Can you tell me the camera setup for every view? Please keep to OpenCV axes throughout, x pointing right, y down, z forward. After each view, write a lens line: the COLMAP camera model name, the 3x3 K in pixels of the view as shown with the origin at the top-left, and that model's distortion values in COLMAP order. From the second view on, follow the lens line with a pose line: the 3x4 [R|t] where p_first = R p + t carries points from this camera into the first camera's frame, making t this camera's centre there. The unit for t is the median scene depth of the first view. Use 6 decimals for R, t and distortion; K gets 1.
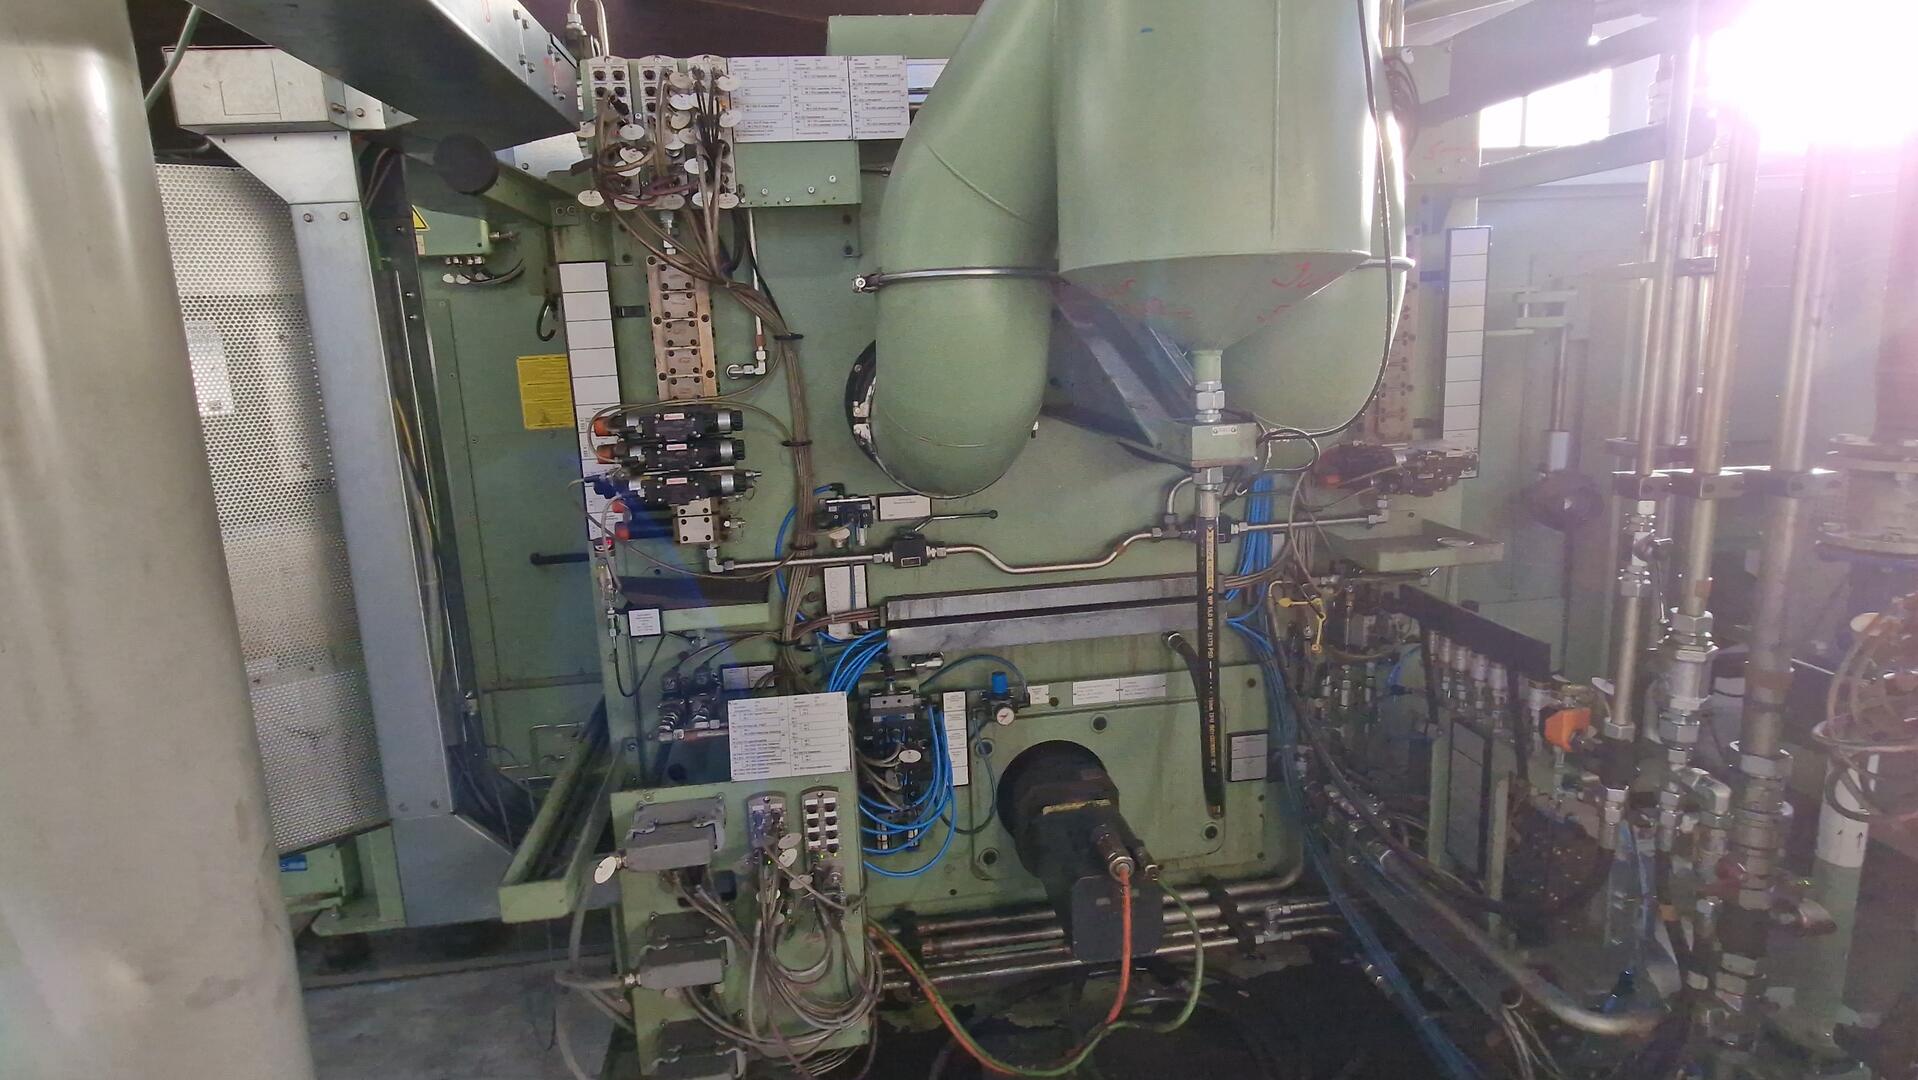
lens RADIAL K [[975.3, 0, 960.1], [0, 975.3, 493.2], [0, 0, 1]] dist [0.000087, 0.002601]
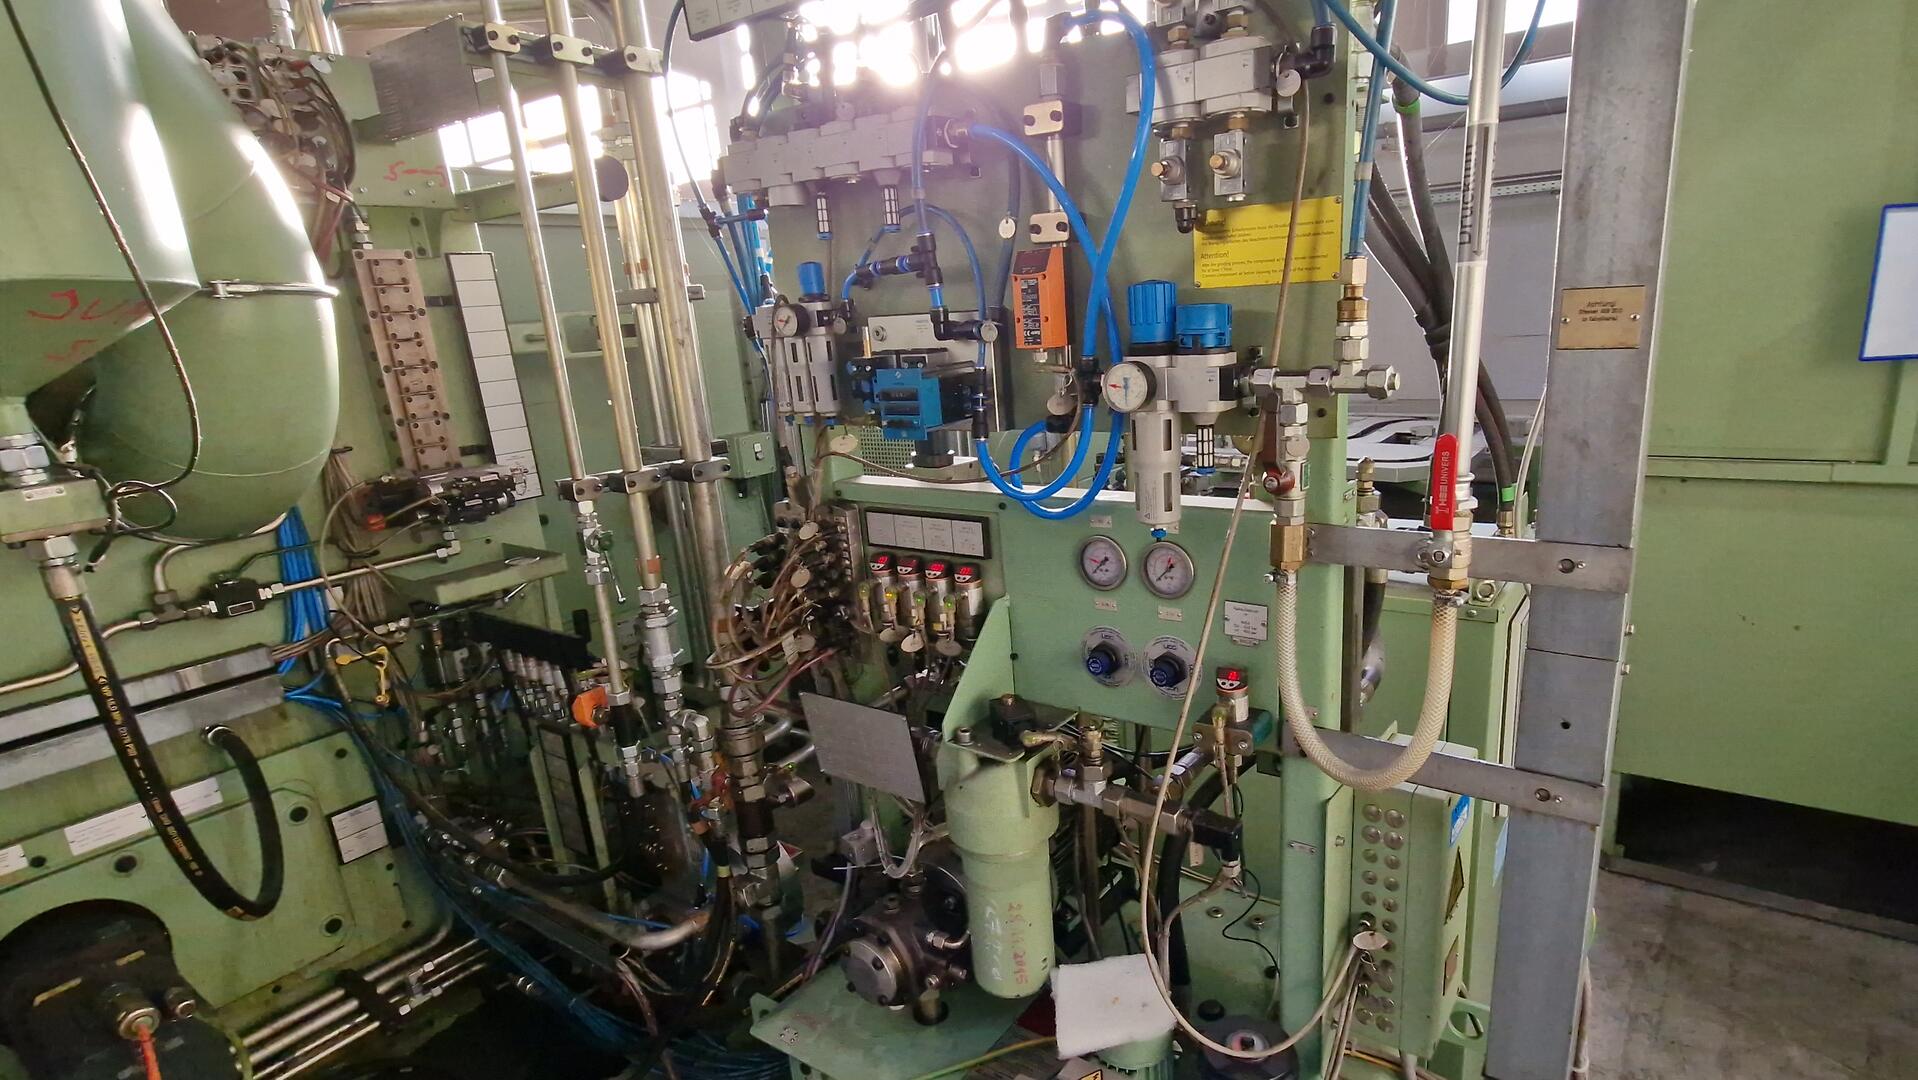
lens RADIAL K [[975.3, 0, 1019.2], [0, 975.3, 575.2], [0, 0, 1]] dist [0.000087, 0.002601]
pose [[0.683150, -0.199799, 0.702414, 0.132247], [0.157076, 0.979534, 0.125857, 0.017011], [-0.713185, 0.024353, 0.700553, -0.103434]]
